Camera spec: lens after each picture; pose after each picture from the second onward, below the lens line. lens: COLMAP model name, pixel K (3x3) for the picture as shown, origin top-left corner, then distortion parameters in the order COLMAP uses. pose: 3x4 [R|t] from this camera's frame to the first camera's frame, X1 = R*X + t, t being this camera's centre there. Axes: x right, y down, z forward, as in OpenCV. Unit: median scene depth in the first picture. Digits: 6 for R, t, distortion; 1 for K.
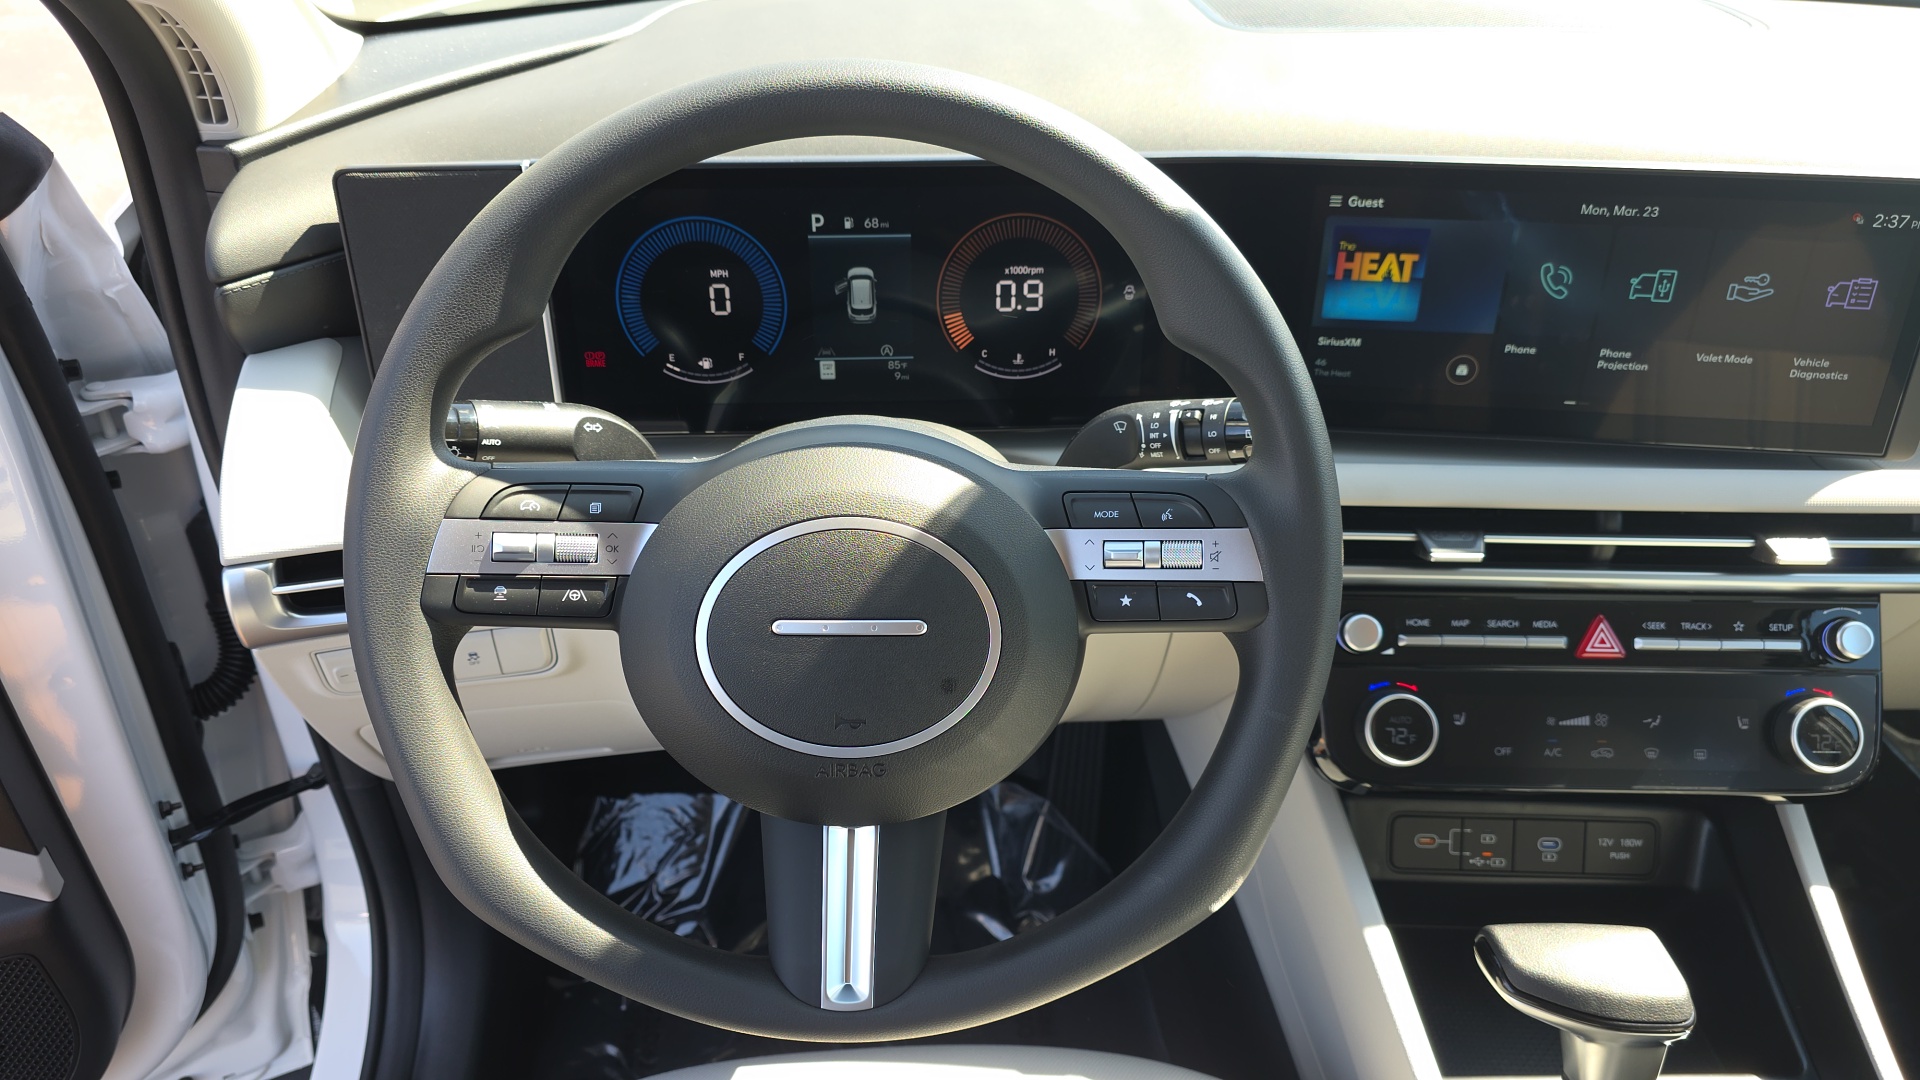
lens RADIAL K [[1323.8, 0, 961.7], [0, 1323.8, 543.1], [0, 0, 1]] dist [0.073661, -0.103096]
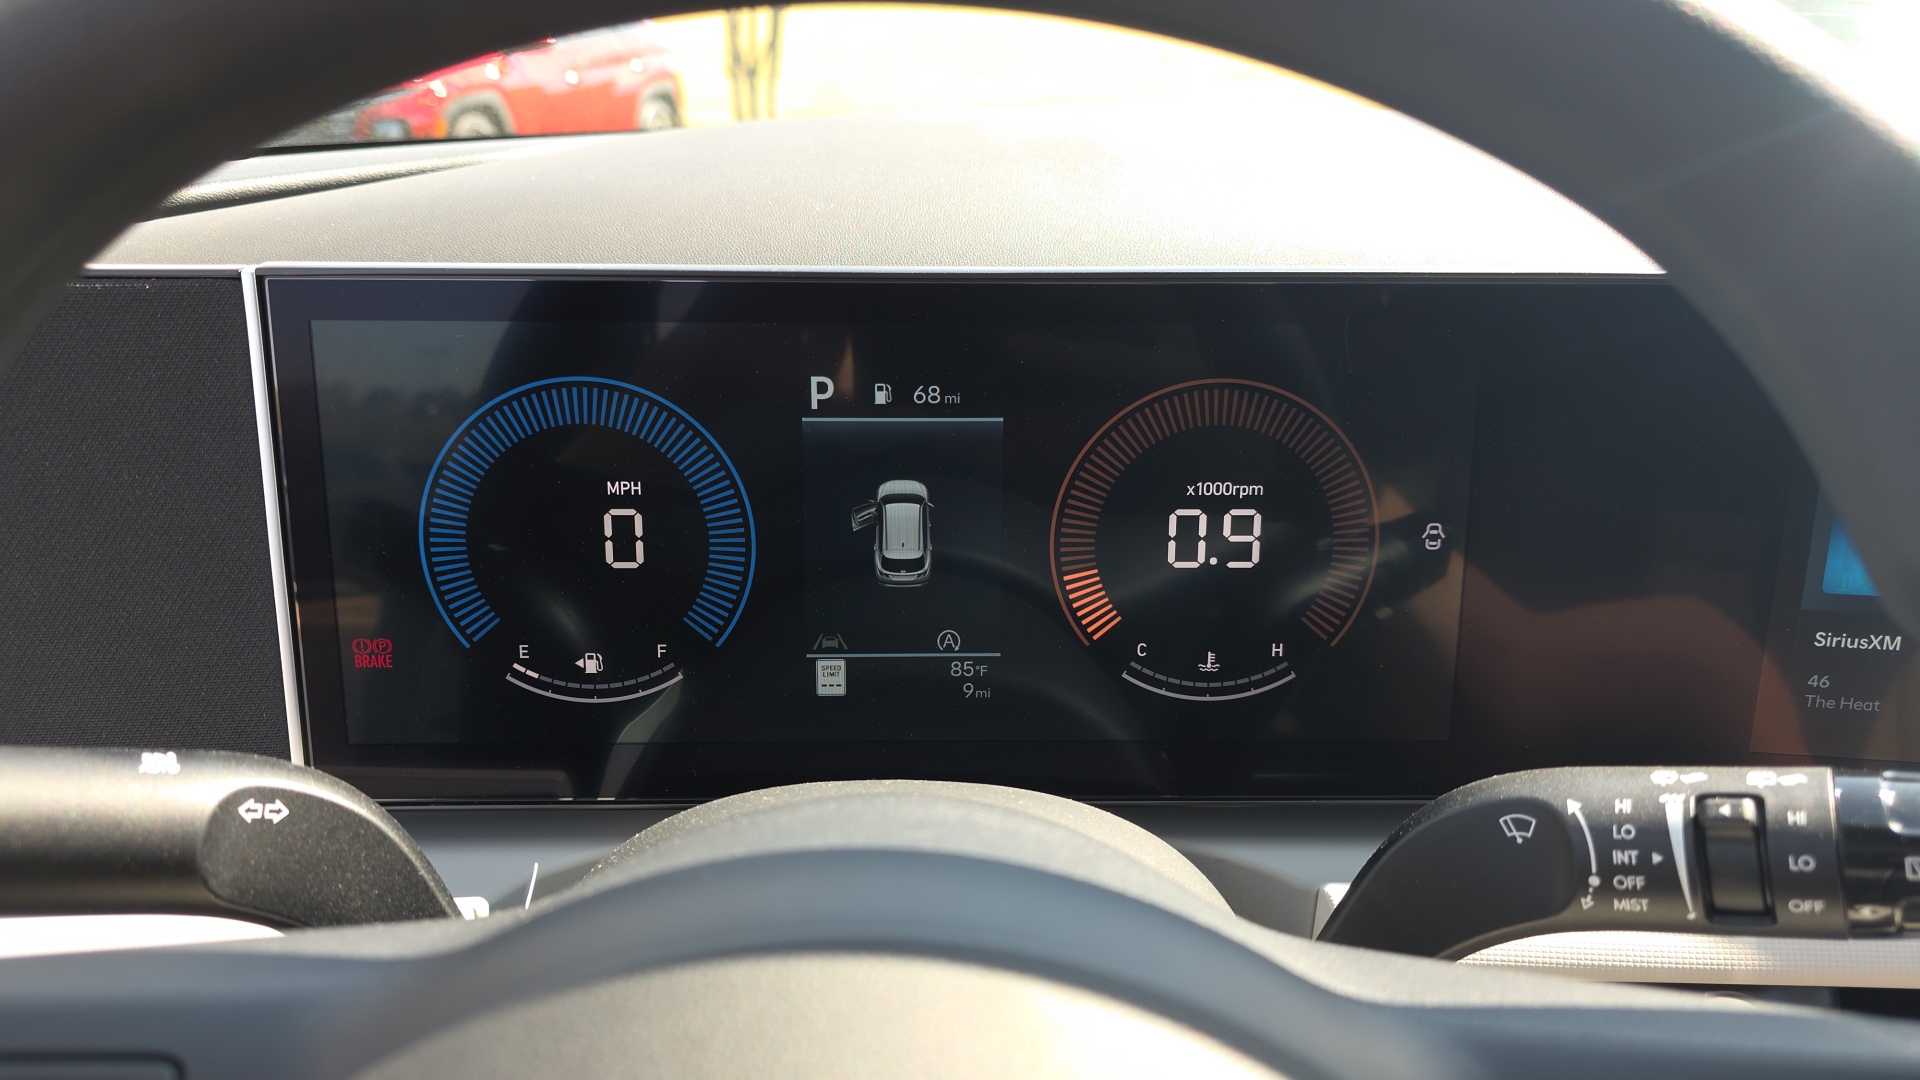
lens RADIAL K [[1335.1, 0, 963.2], [0, 1335.1, 543.8], [0, 0, 1]] dist [0.053347, -0.063508]
pose [[0.999794, 0.013251, -0.015406, -0.044664], [-0.016372, 0.974349, -0.224445, -0.068827], [0.012037, 0.224651, 0.974365, 0.505484]]
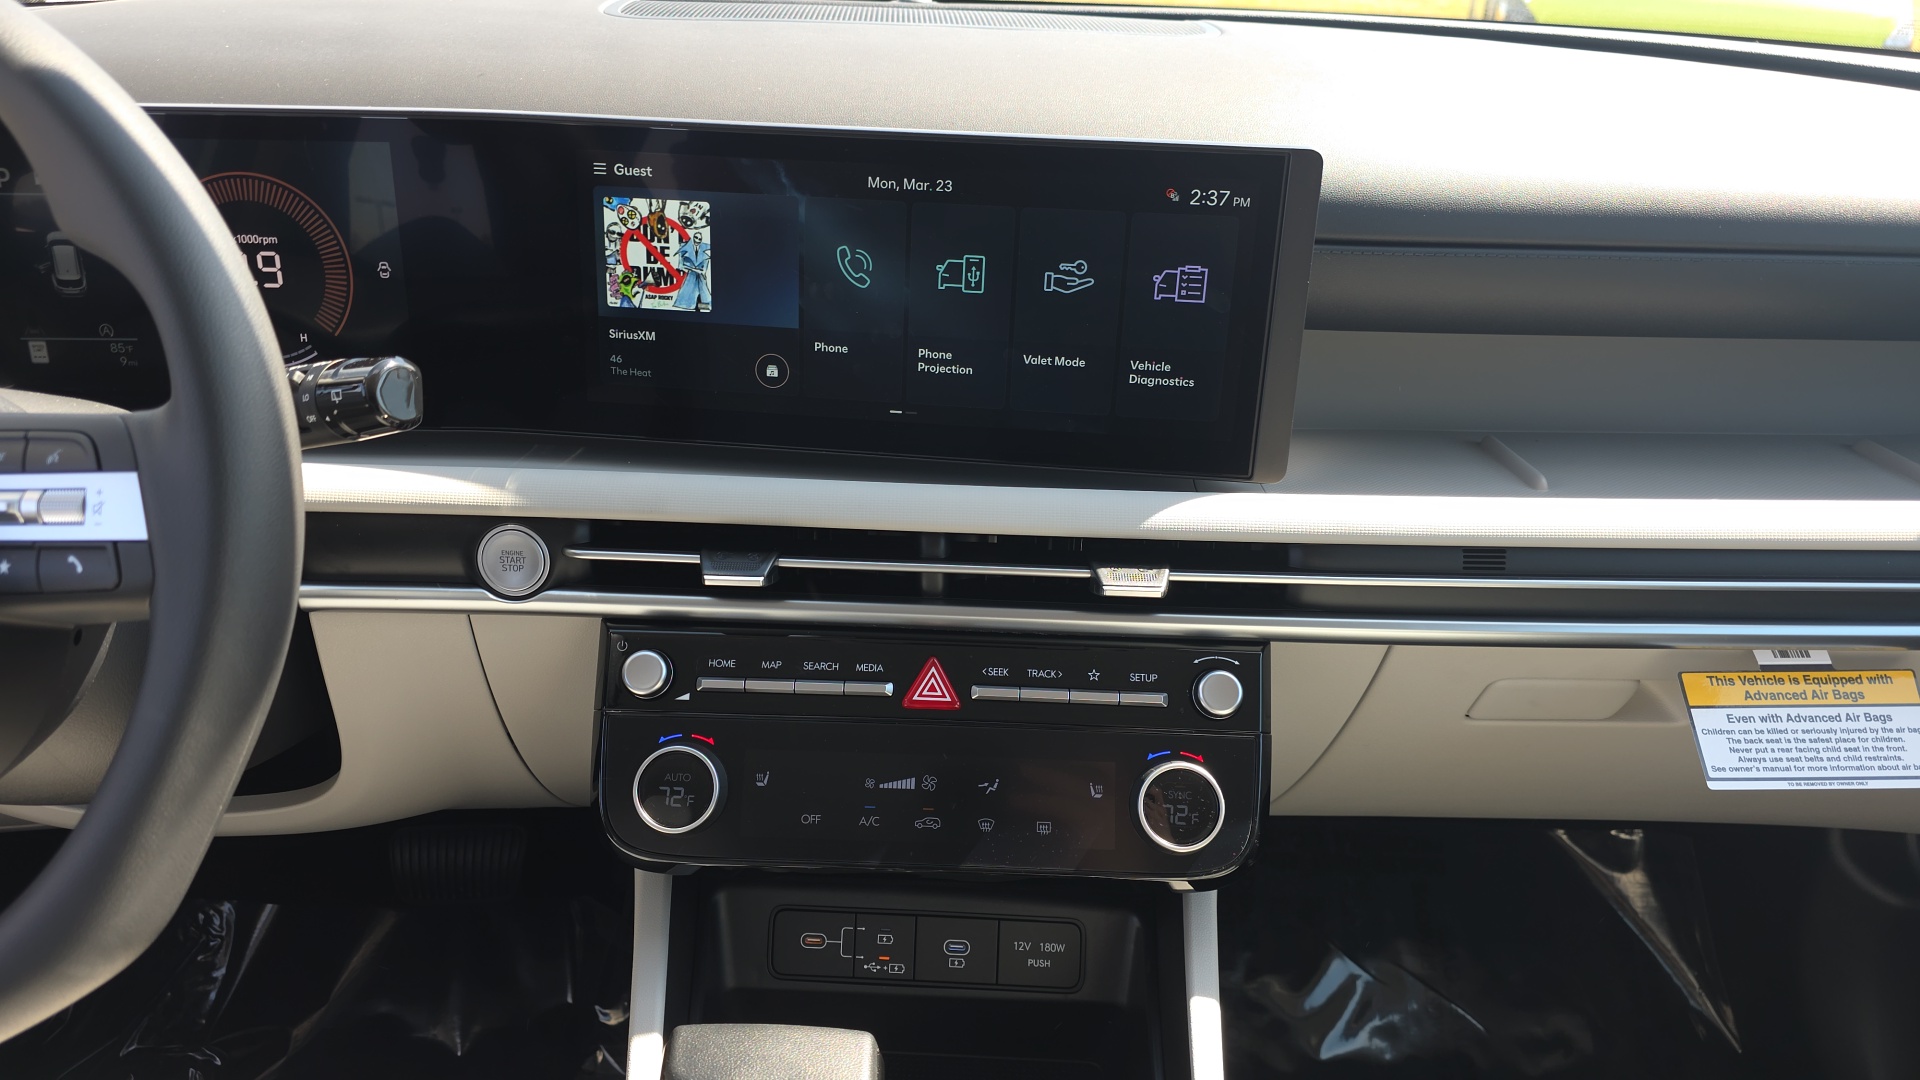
lens RADIAL K [[1298.9, 0, 960.0], [0, 1298.9, 540.0], [0, 0, 1]] dist [0.053756, -0.054111]
pose [[0.999742, 0.022367, -0.003924, 0.512646], [-0.022675, 0.992602, -0.119276, 0.079889], [0.001227, 0.119334, 0.992853, 0.175547]]
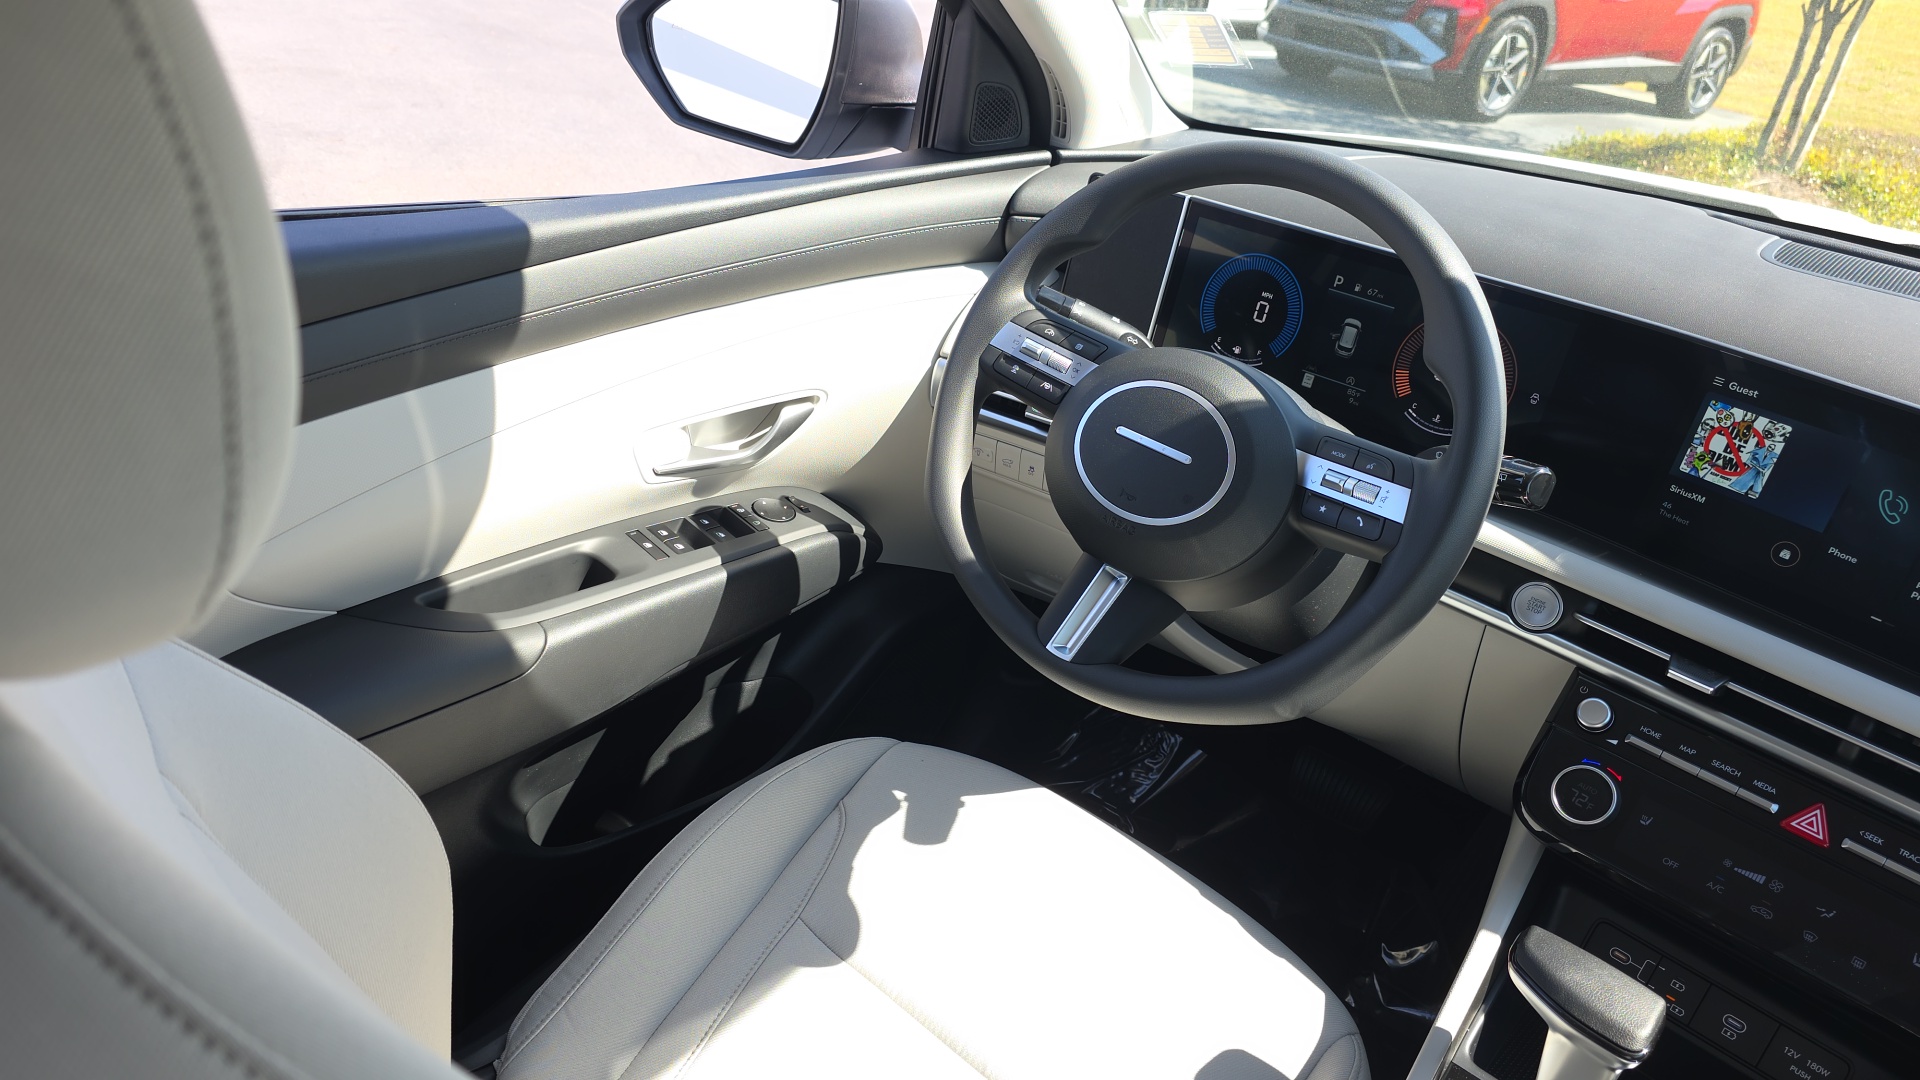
lens RADIAL K [[1337.4, 0, 922.8], [0, 1337.4, 532.5], [0, 0, 1]] dist [0.052918, -0.054818]
pose [[0.712726, 0.389196, -0.583565, 0.531116], [-0.470999, 0.882038, 0.013011, 0.198506], [0.519791, 0.265585, 0.811962, -0.369796]]
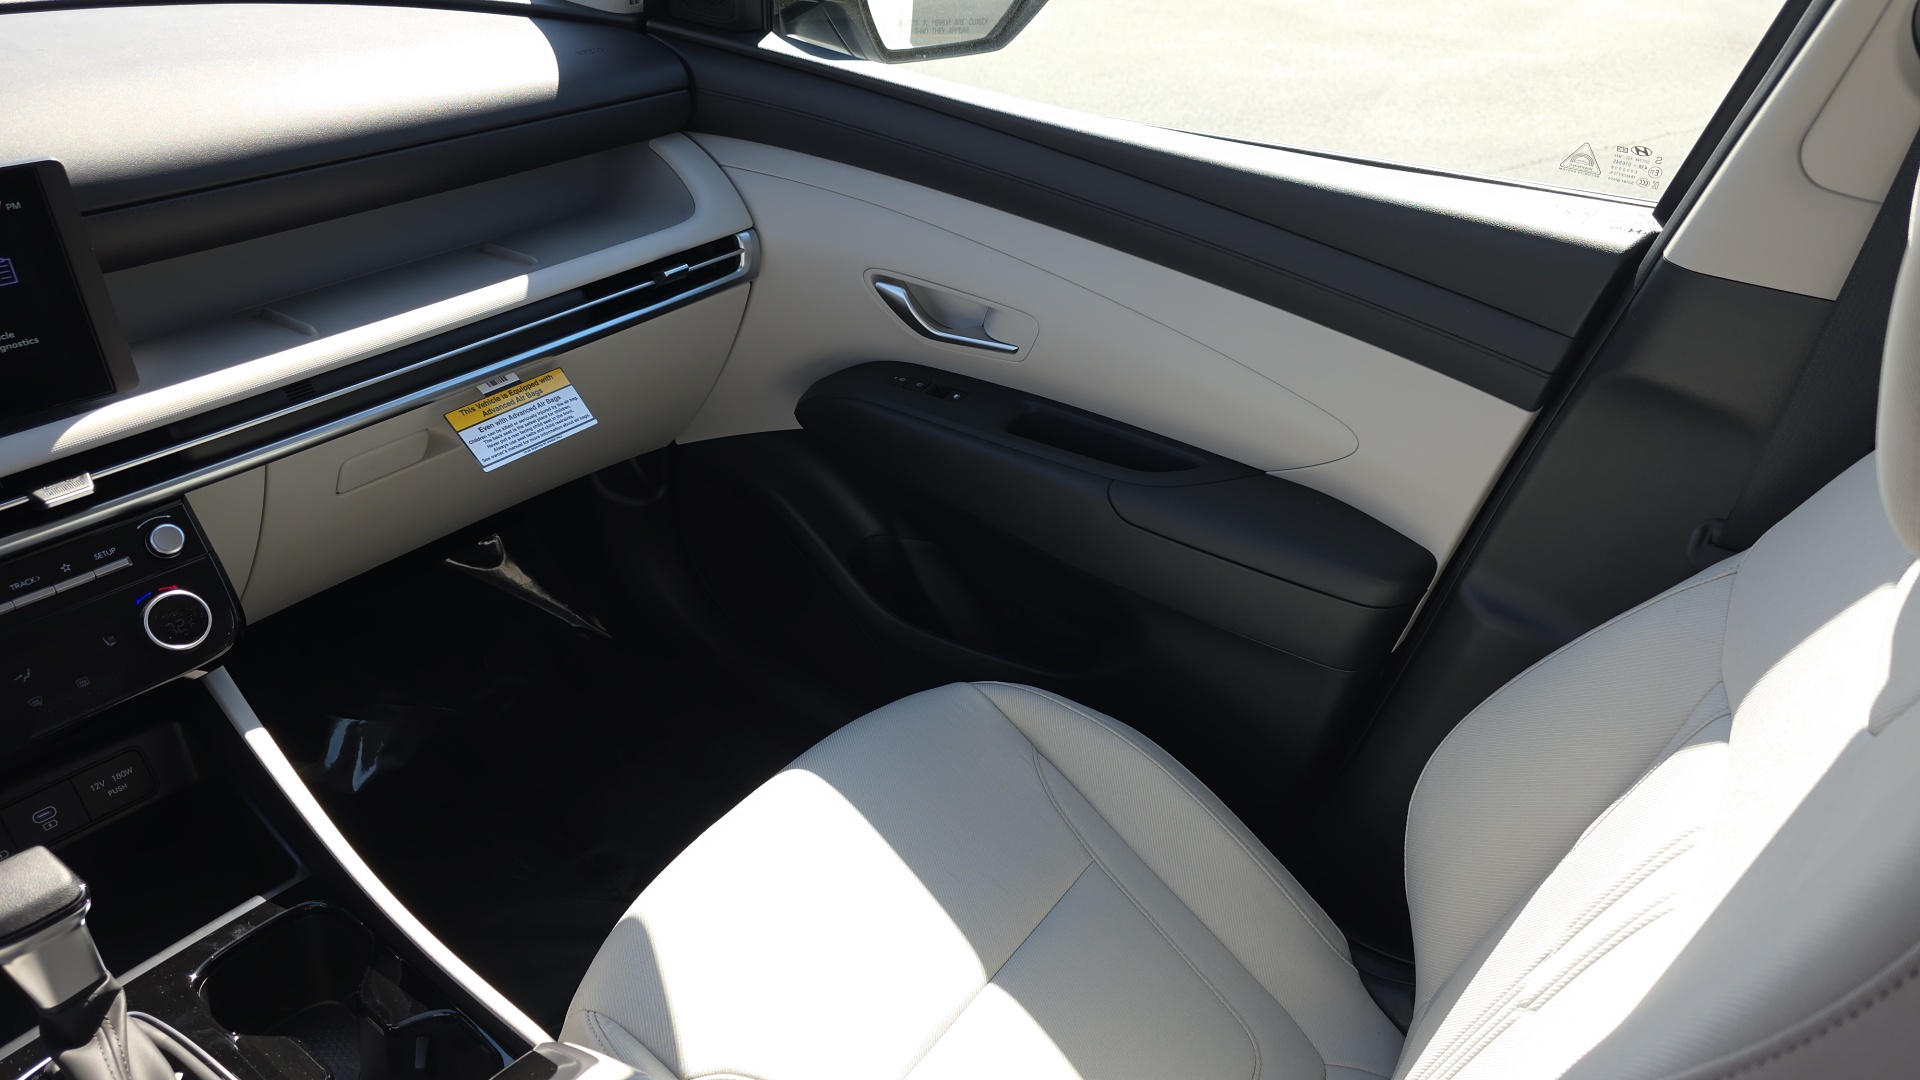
lens RADIAL K [[1292.3, 0, 999.8], [0, 1292.3, 539.9], [0, 0, 1]] dist [0.000353, -0.021151]
pose [[0.598382, -0.396889, 0.696001, 0.311718], [0.379741, 0.905408, 0.189822, 0.140158], [-0.705504, 0.150714, 0.692495, -0.343516]]
